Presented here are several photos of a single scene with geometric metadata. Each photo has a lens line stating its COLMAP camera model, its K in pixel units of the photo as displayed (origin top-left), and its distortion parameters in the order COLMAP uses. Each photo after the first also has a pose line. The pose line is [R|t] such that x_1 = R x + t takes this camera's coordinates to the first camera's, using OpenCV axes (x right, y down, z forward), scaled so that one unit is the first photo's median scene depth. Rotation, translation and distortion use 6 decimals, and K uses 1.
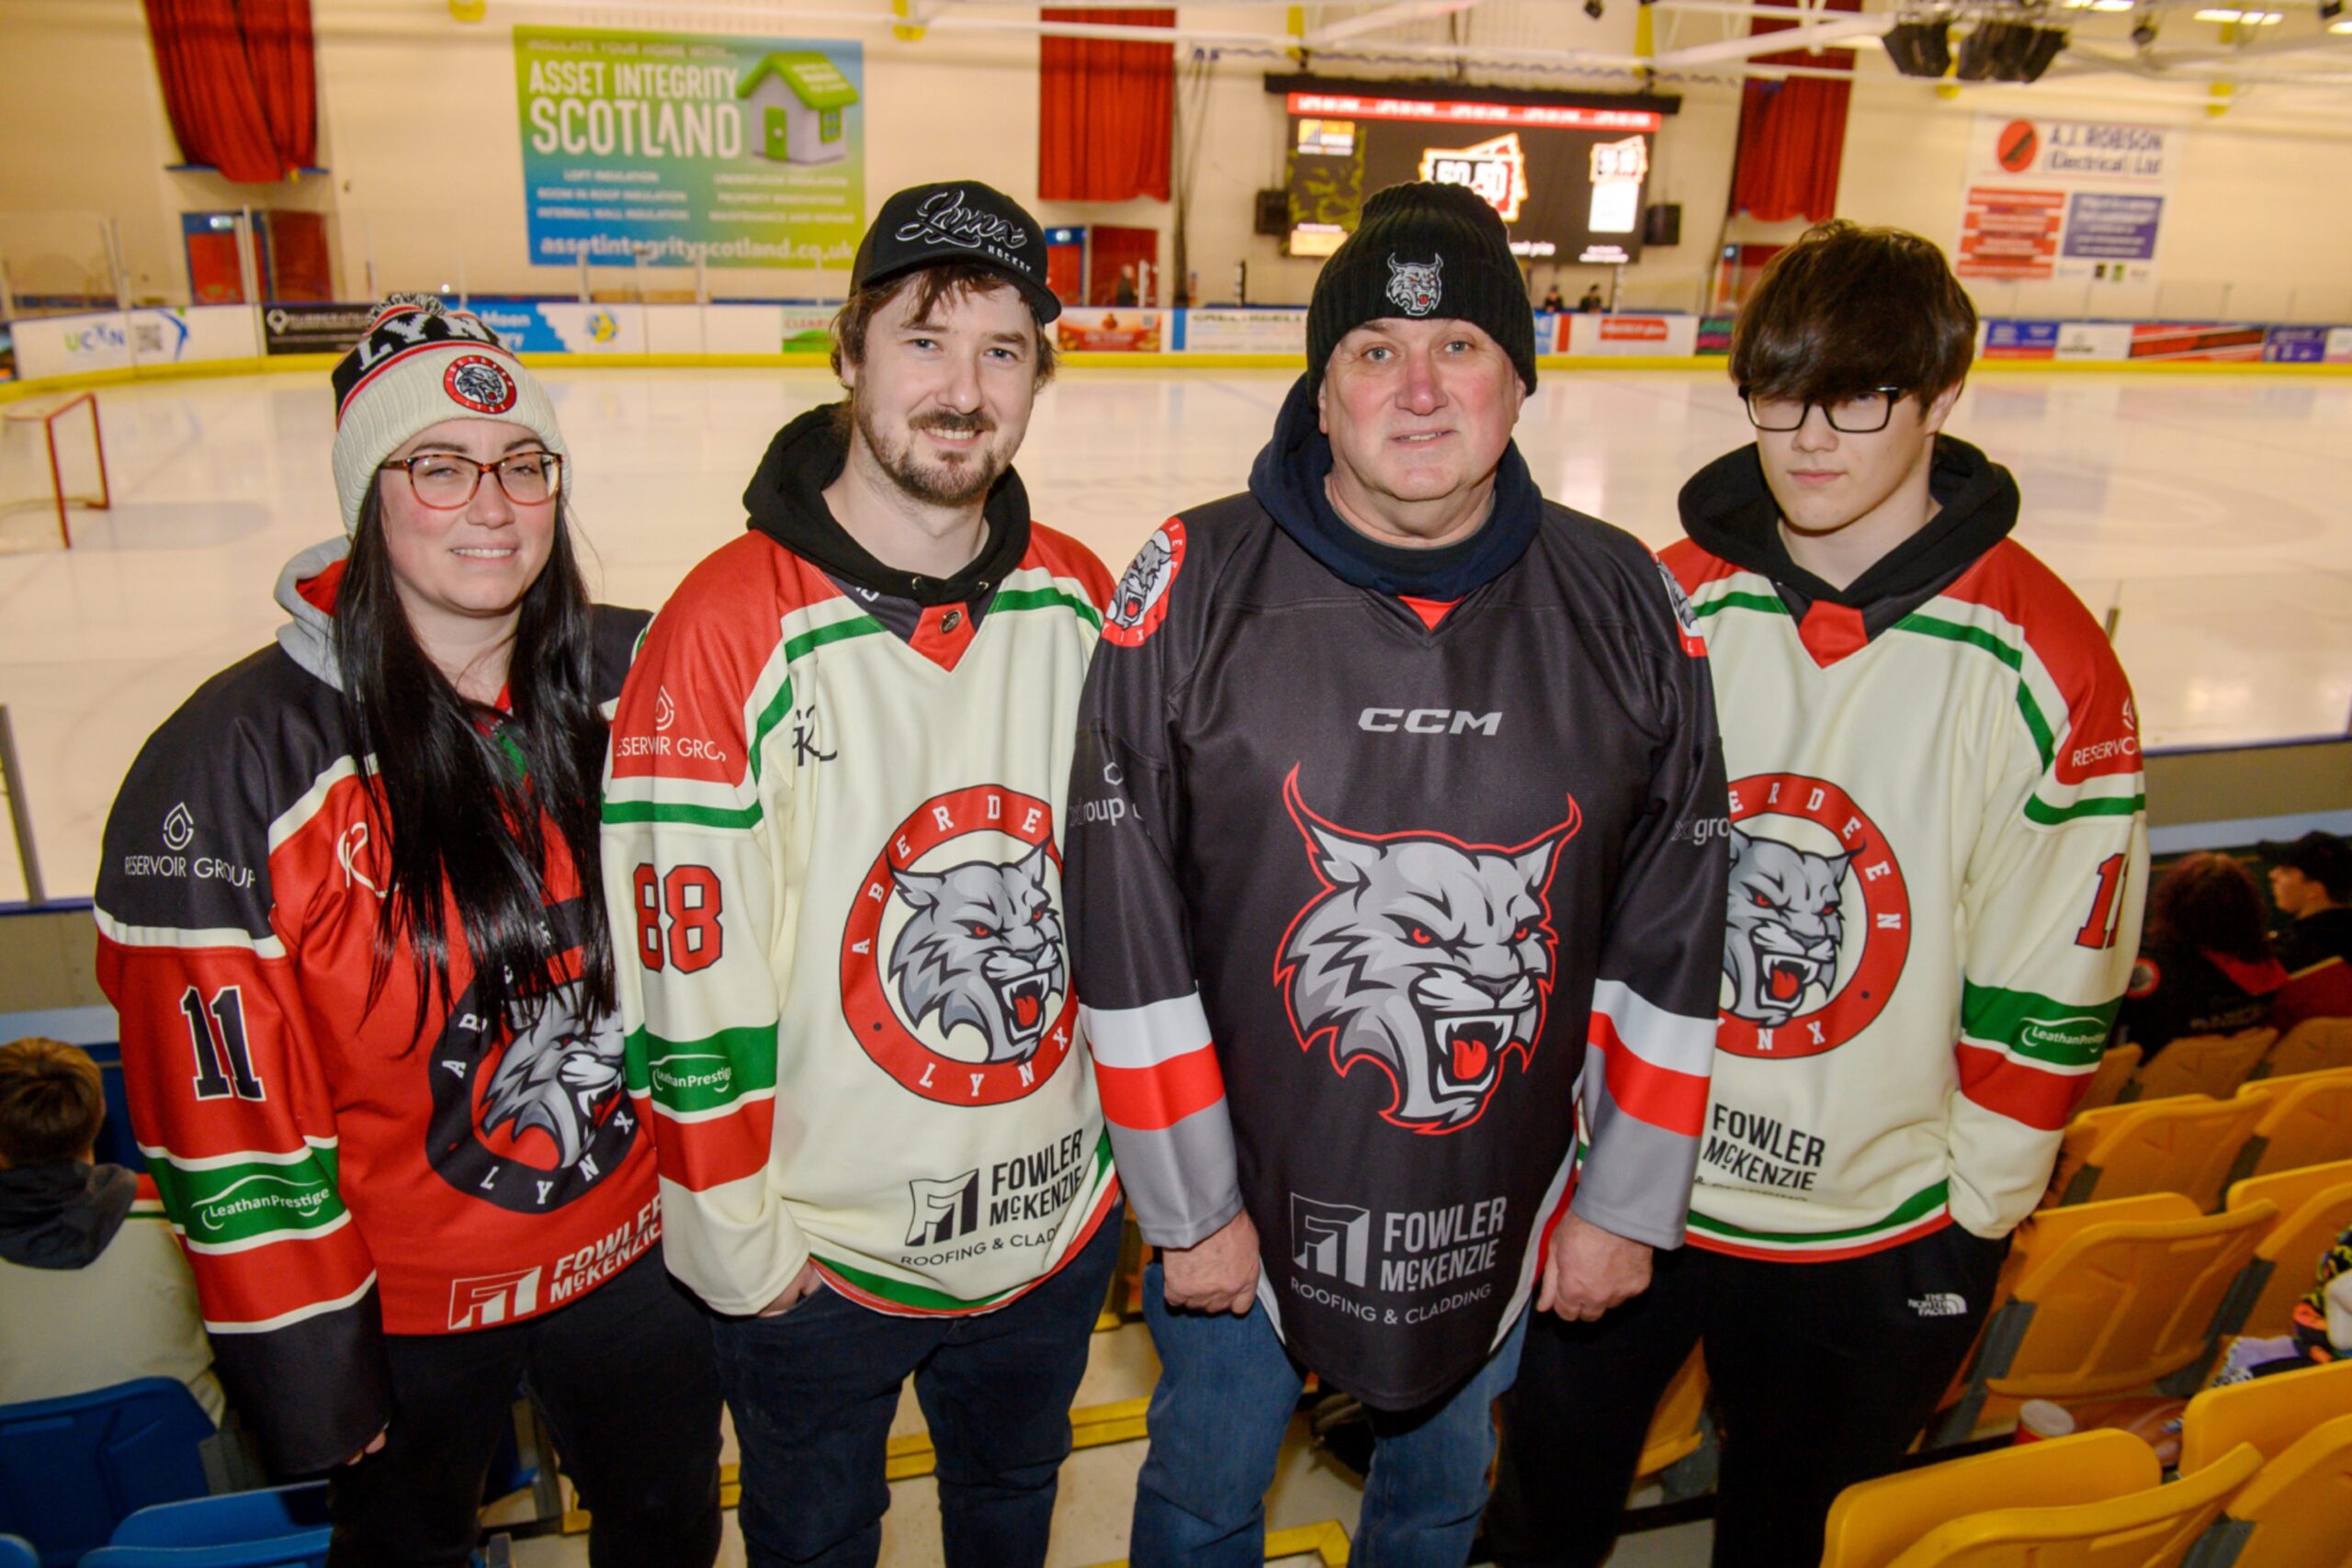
lens RADIAL K [[1805.1, 0, 1176.0], [0, 1805.1, 784.0], [0, 0, 1]] dist [-0.025210, -0.008101]
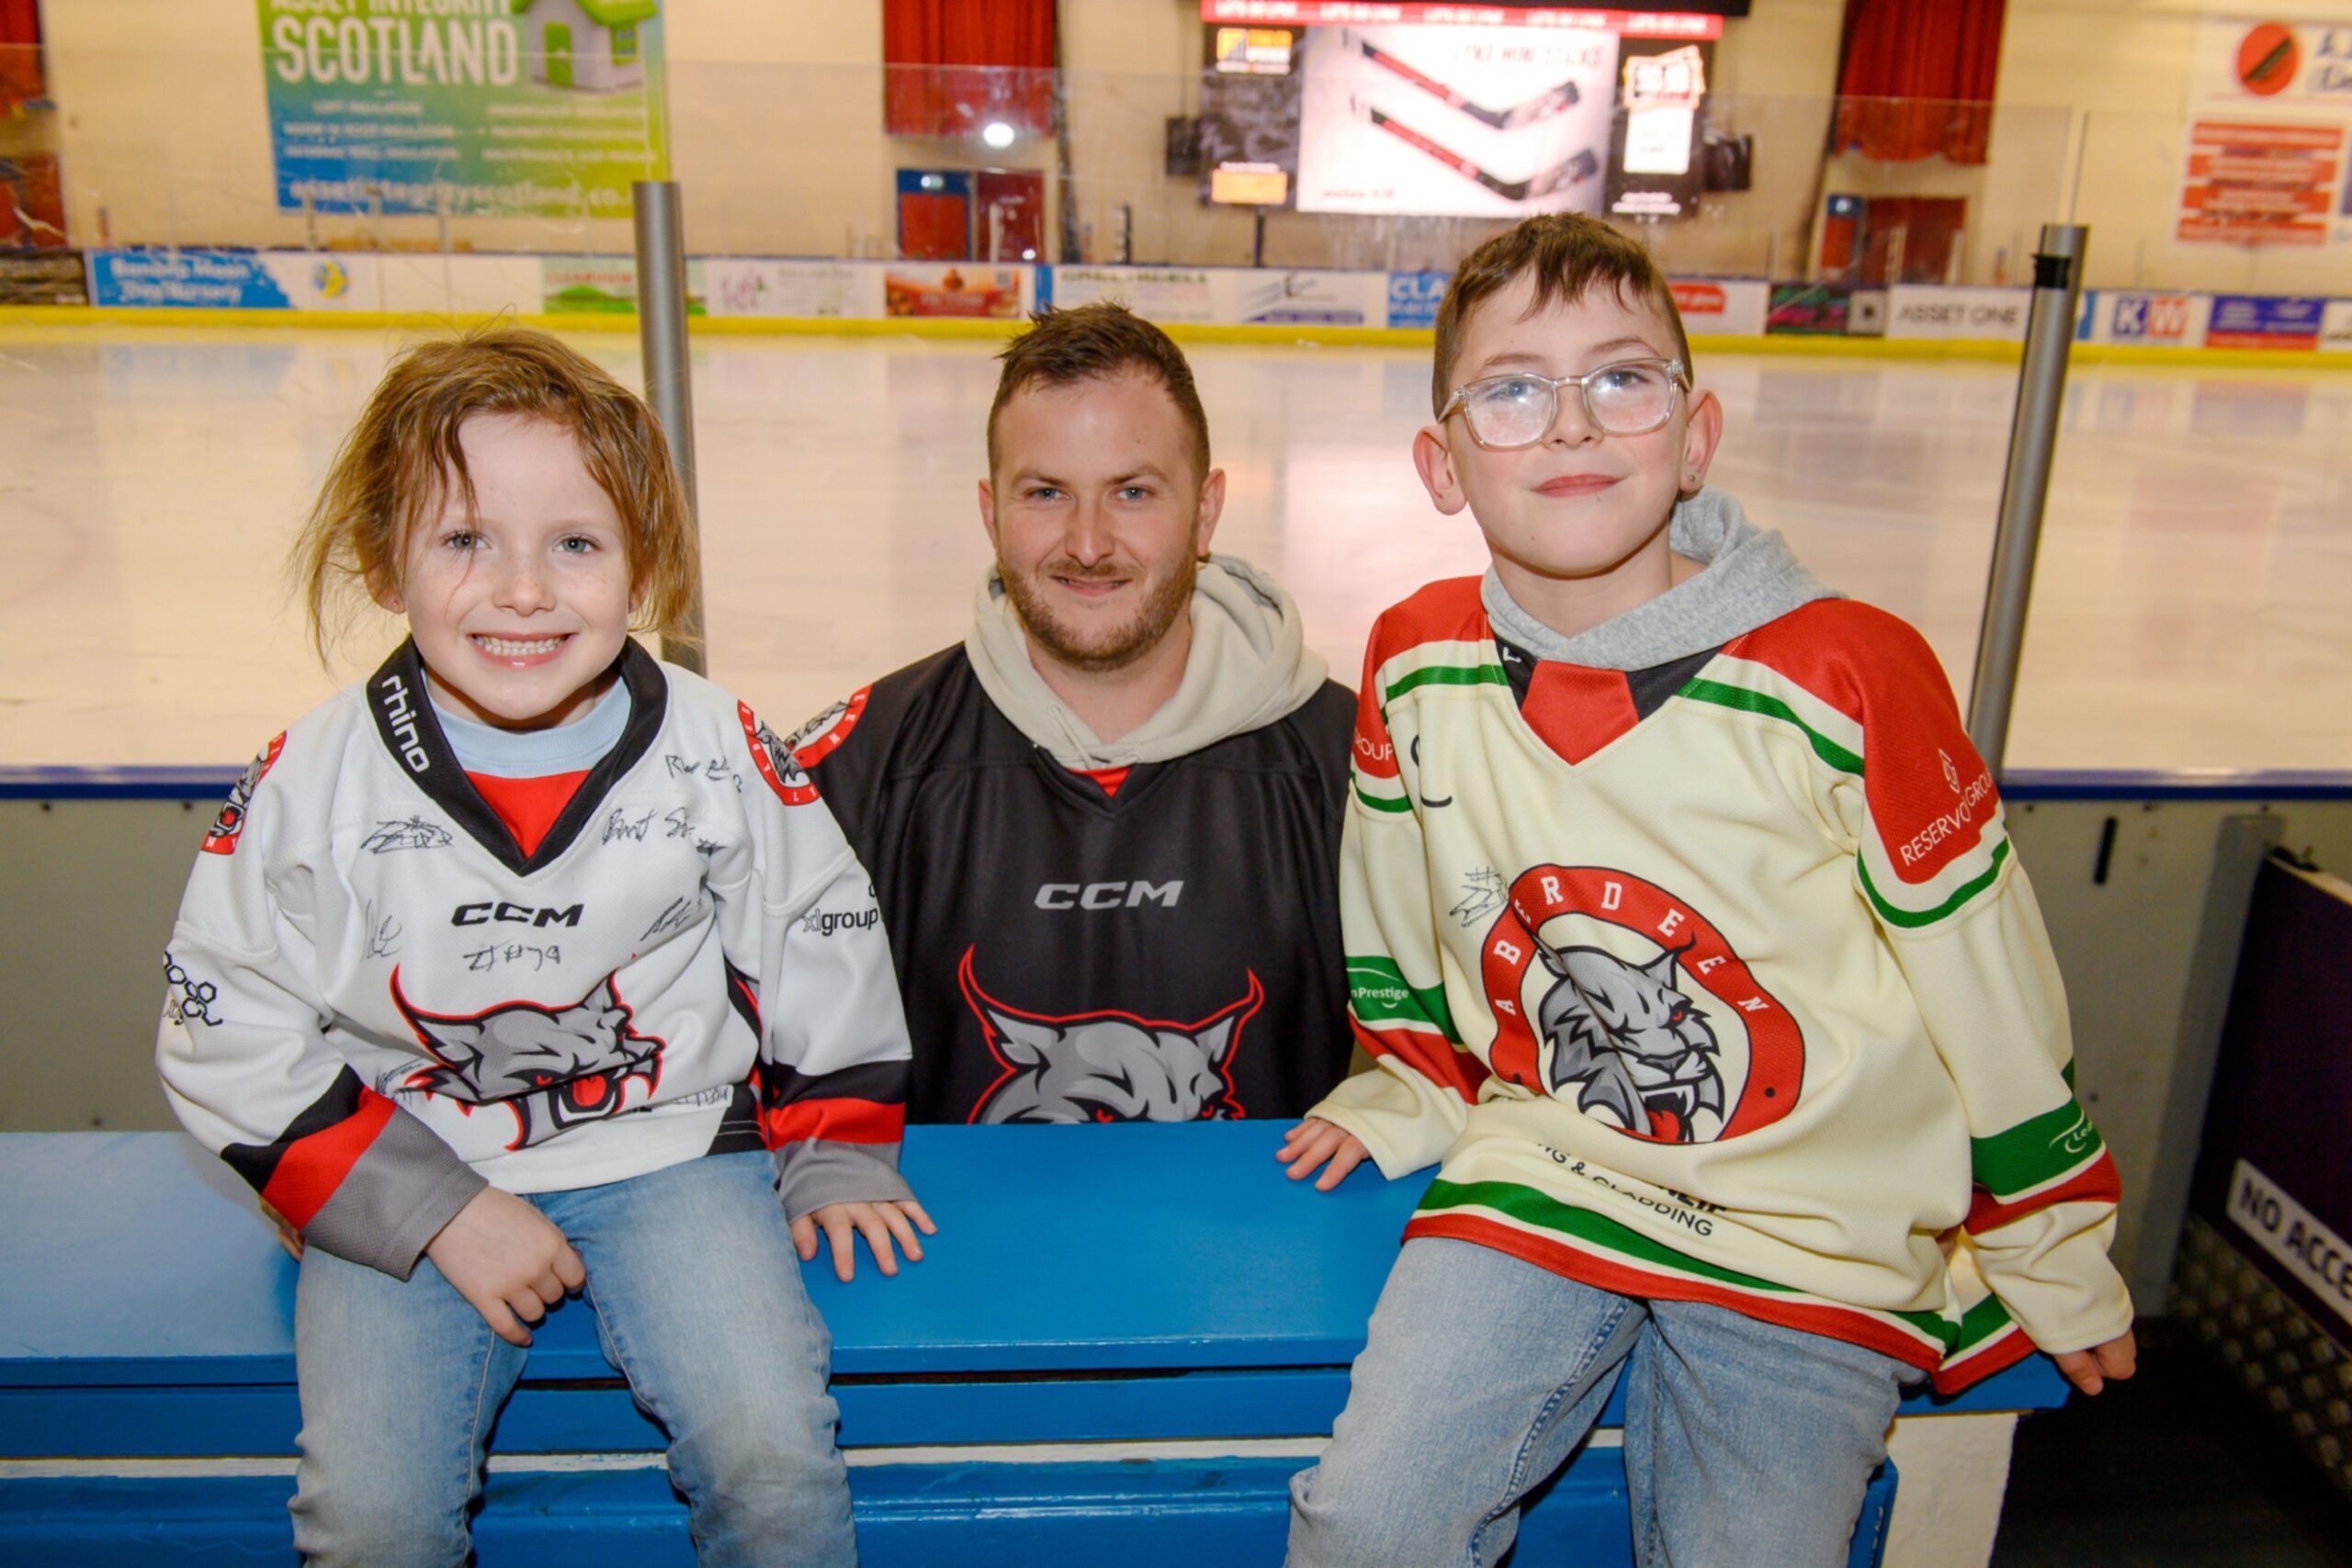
lens RADIAL K [[1805.1, 0, 1176.0], [0, 1805.1, 784.0], [0, 0, 1]] dist [-0.025210, -0.008101]
pose [[0.976094, 0.050887, -0.211306, 0.248439], [-0.060617, 0.997366, -0.039822, -0.007518], [0.208723, 0.051679, 0.976608, 0.259430]]
